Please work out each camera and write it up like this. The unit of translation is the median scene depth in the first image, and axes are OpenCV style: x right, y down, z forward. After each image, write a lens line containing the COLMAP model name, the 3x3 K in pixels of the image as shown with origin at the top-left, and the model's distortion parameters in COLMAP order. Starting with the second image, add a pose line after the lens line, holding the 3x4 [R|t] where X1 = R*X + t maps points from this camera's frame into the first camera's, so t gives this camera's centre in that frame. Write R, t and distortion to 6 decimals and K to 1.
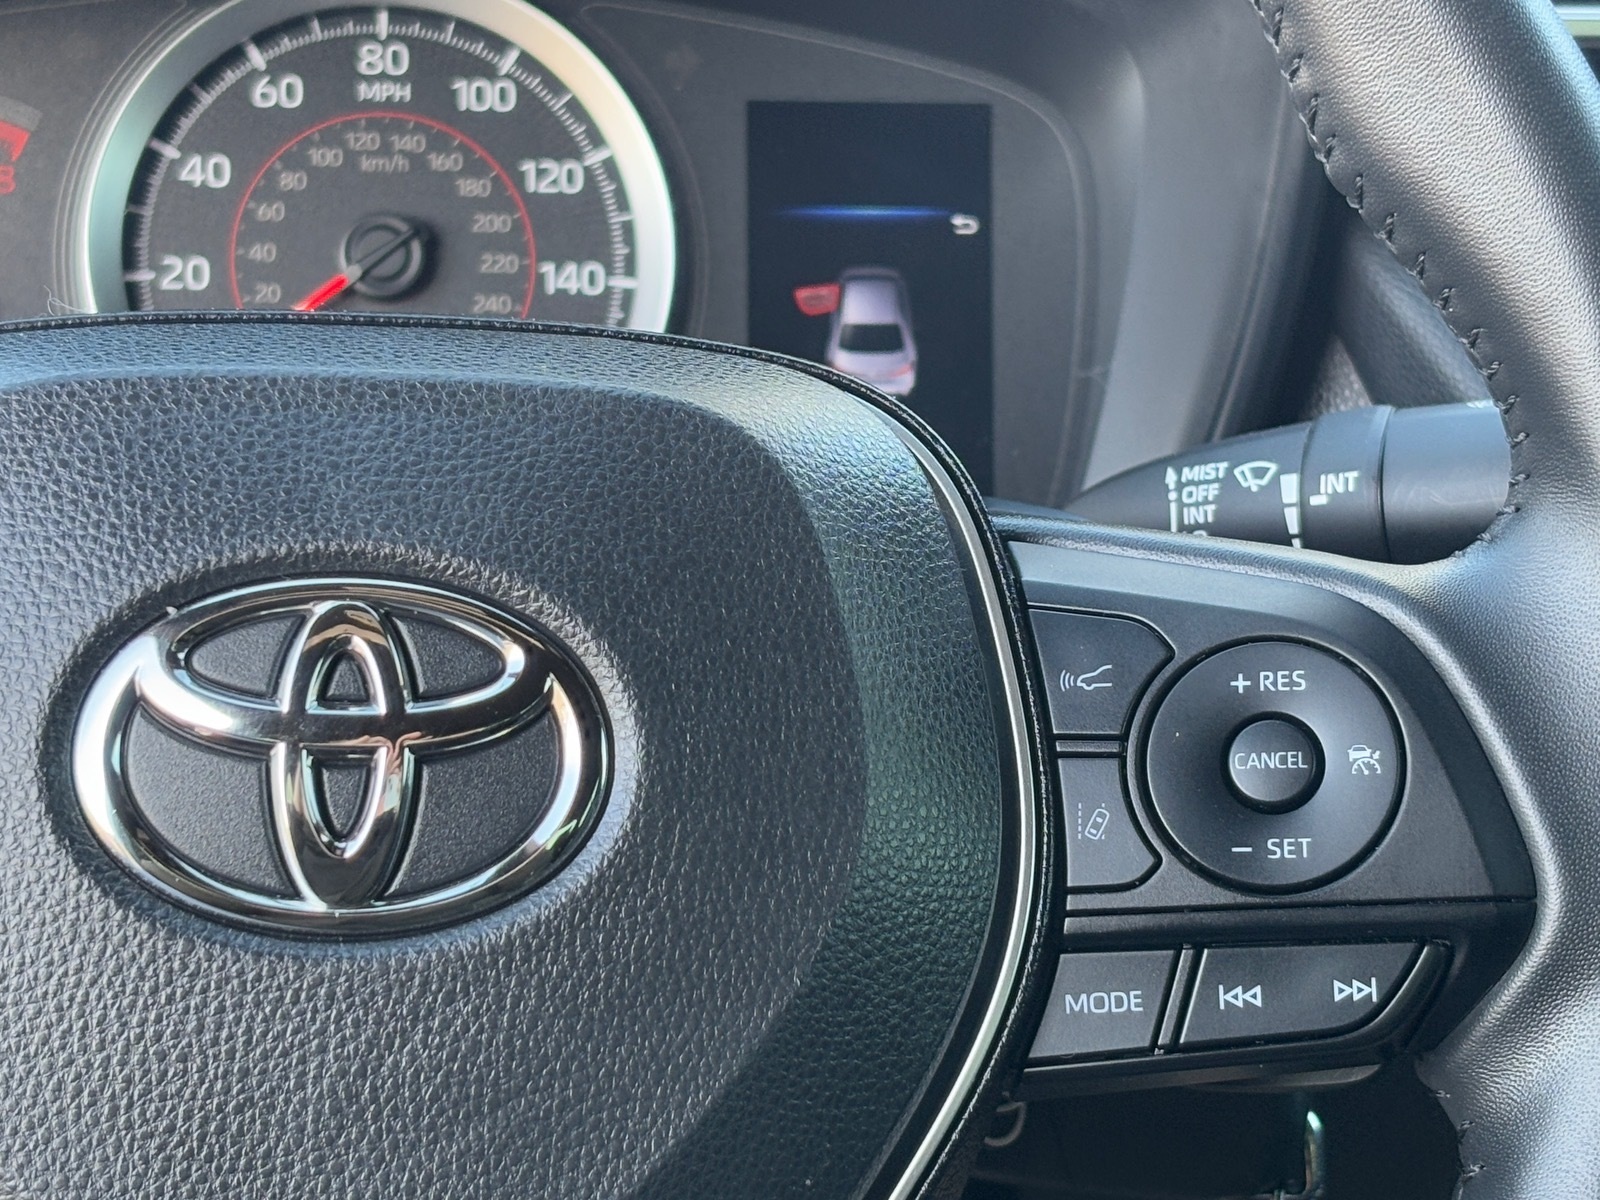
lens RADIAL K [[3655.6, 0, 853.7], [0, 3655.6, 573.4], [0, 0, 1]] dist [0.135143, 0.000000]
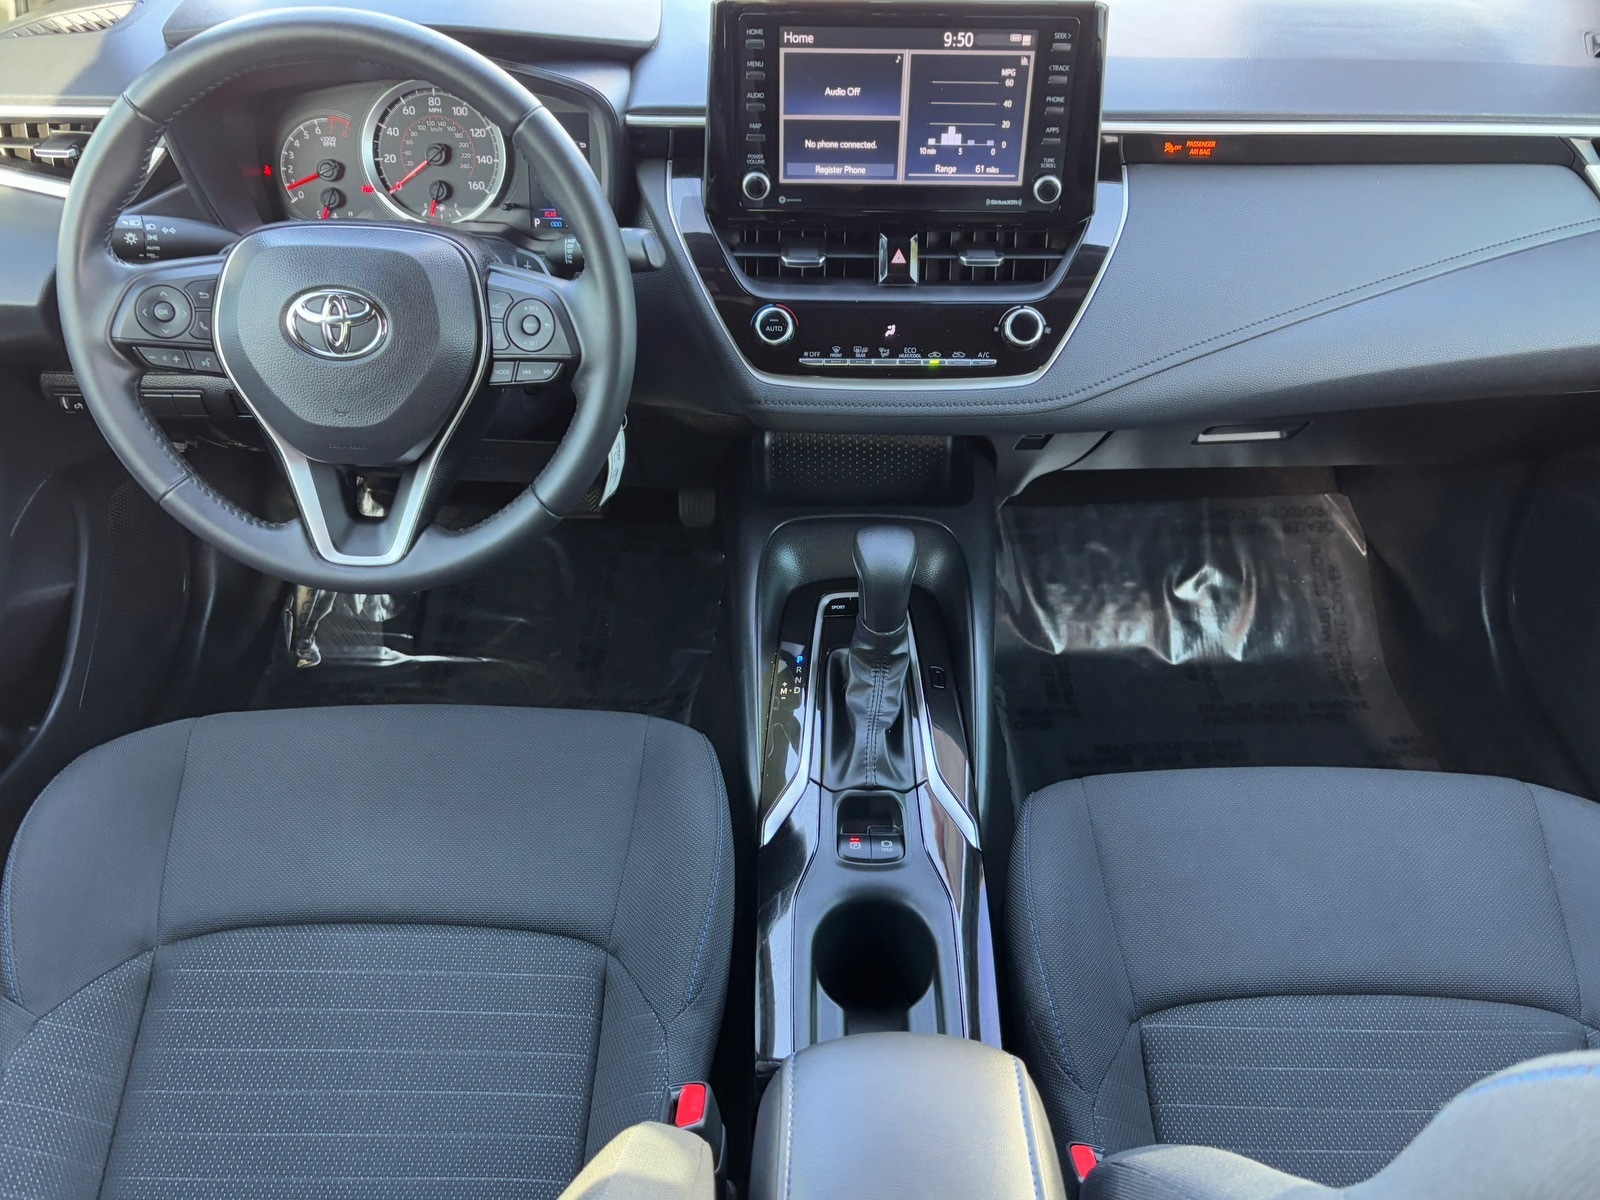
lens RADIAL K [[1345.6, 0, 807.3], [0, 1345.6, 606.3], [0, 0, 1]] dist [0.017764, -0.008524]
pose [[0.994261, 0.048480, -0.095365, 0.569322], [-0.009228, 0.926968, 0.375026, -0.238439], [0.106582, -0.371993, 0.922096, -0.663364]]
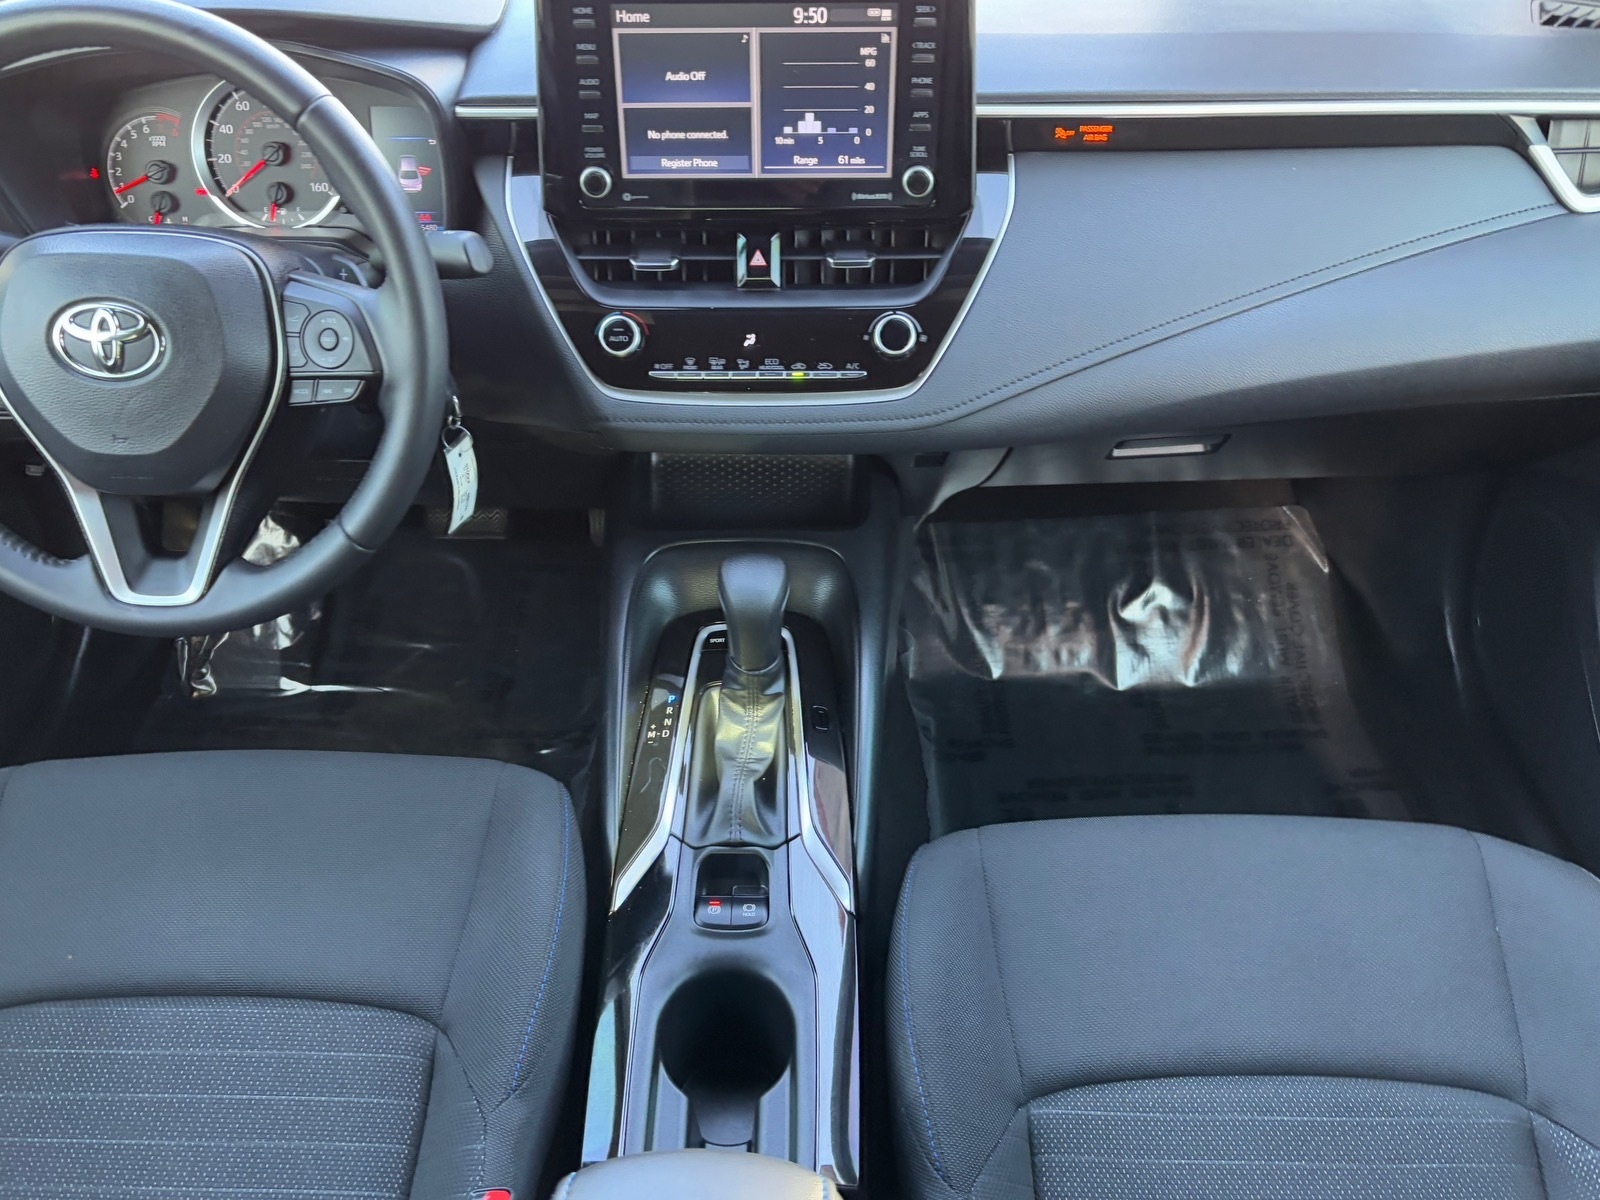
lens RADIAL K [[1345.6, 0, 794.3], [0, 1345.6, 608.5], [0, 0, 1]] dist [0.017764, -0.008524]
pose [[0.991740, 0.041891, -0.121234, 0.746473], [0.006679, 0.927017, 0.374959, -0.216472], [0.128093, -0.372671, 0.919080, -0.475399]]
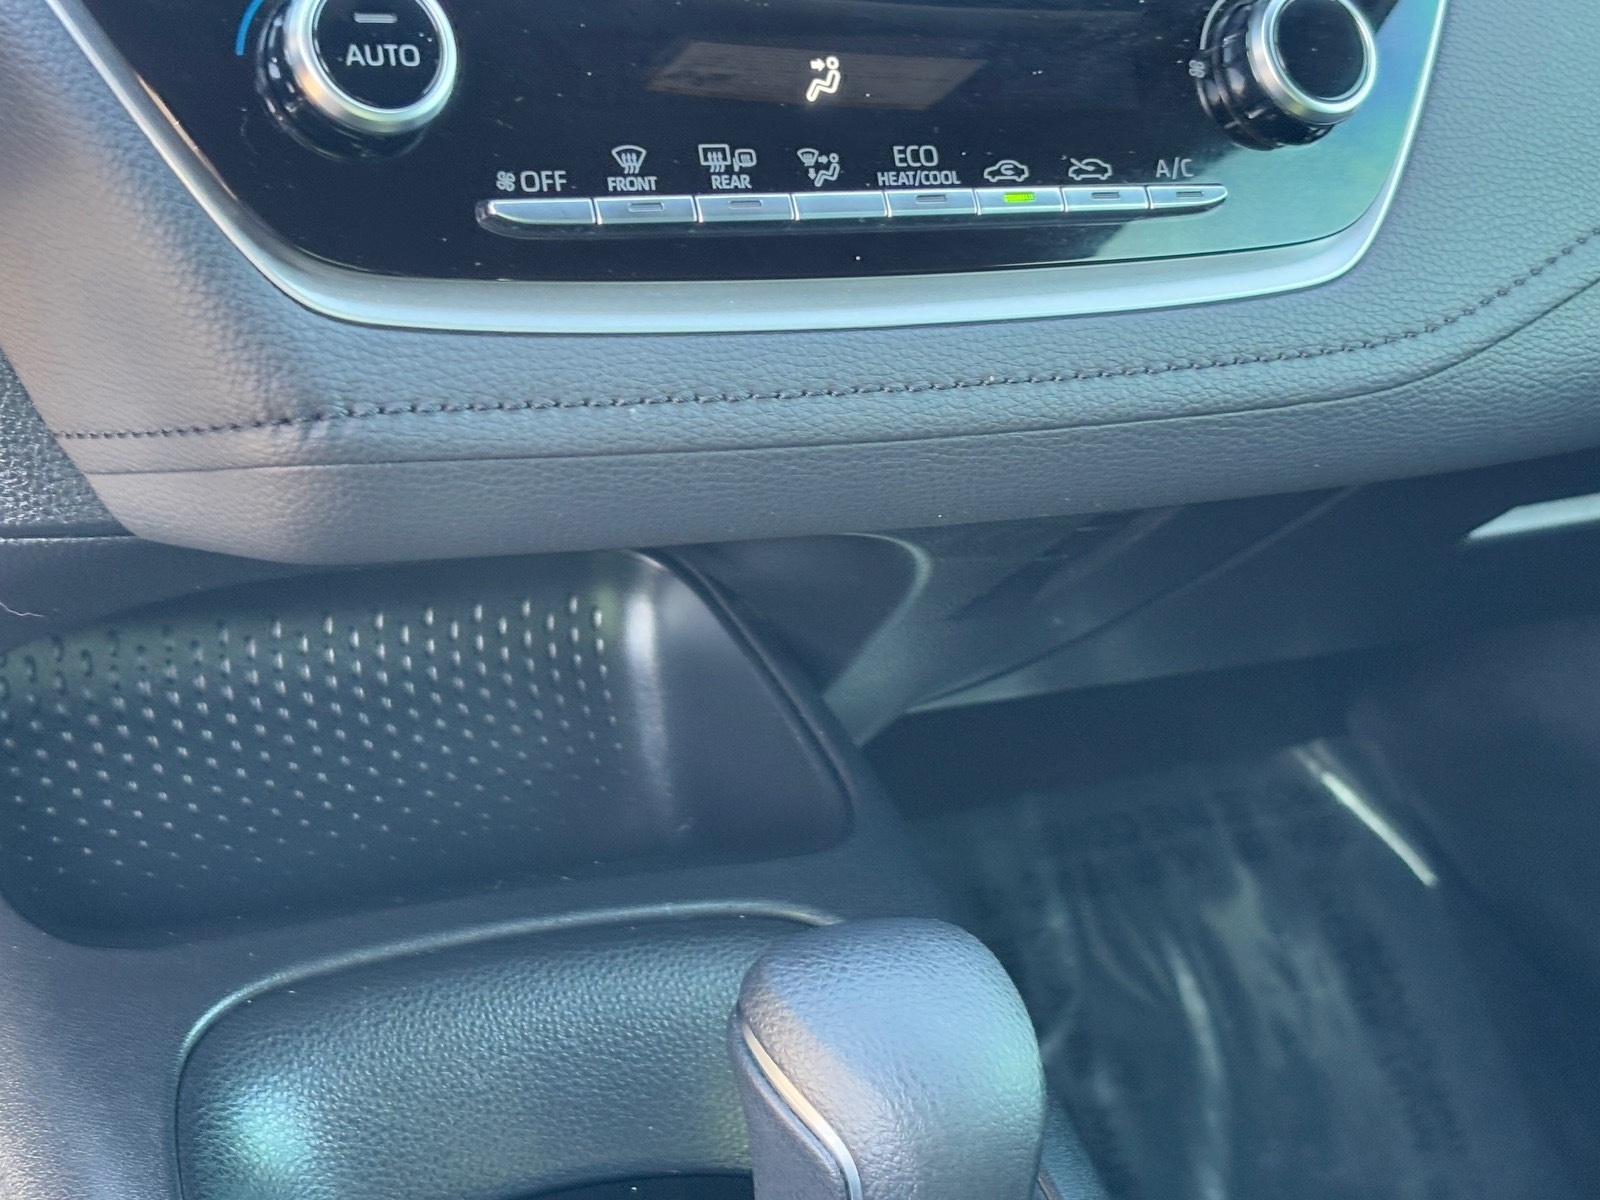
lens RADIAL K [[2976.2, 0, 774.8], [0, 2976.2, 555.1], [0, 0, 1]] dist [0.151685, 0.000000]
pose [[0.923217, -0.058234, 0.379842, 0.136195], [-0.007005, 0.985736, 0.168150, 0.068056], [-0.384216, -0.157900, 0.909640, 0.239841]]
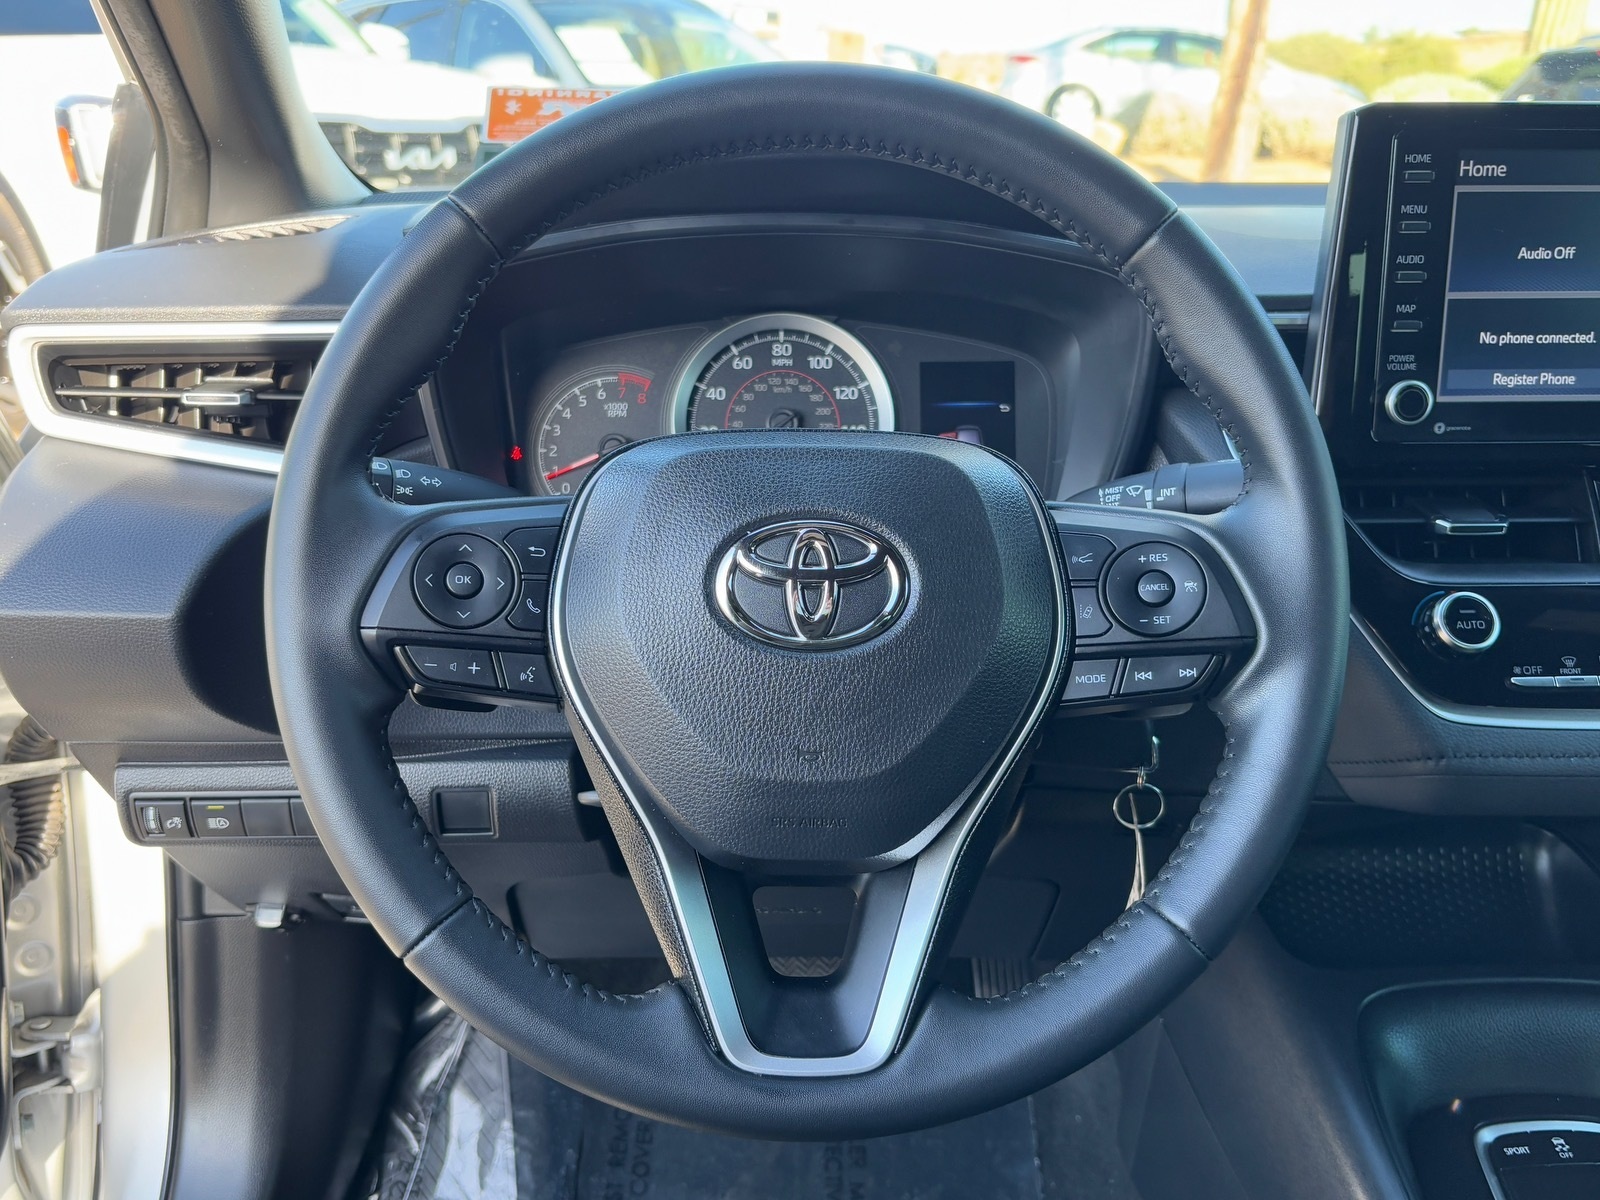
lens RADIAL K [[1469.2, 0, 793.1], [0, 1469.2, 617.9], [0, 0, 1]] dist [0.014515, 0.000000]
pose [[0.997213, -0.009801, -0.073965, -0.056809], [0.011145, 0.999780, 0.017782, 0.042893], [0.073774, -0.018557, 0.997102, -0.066629]]
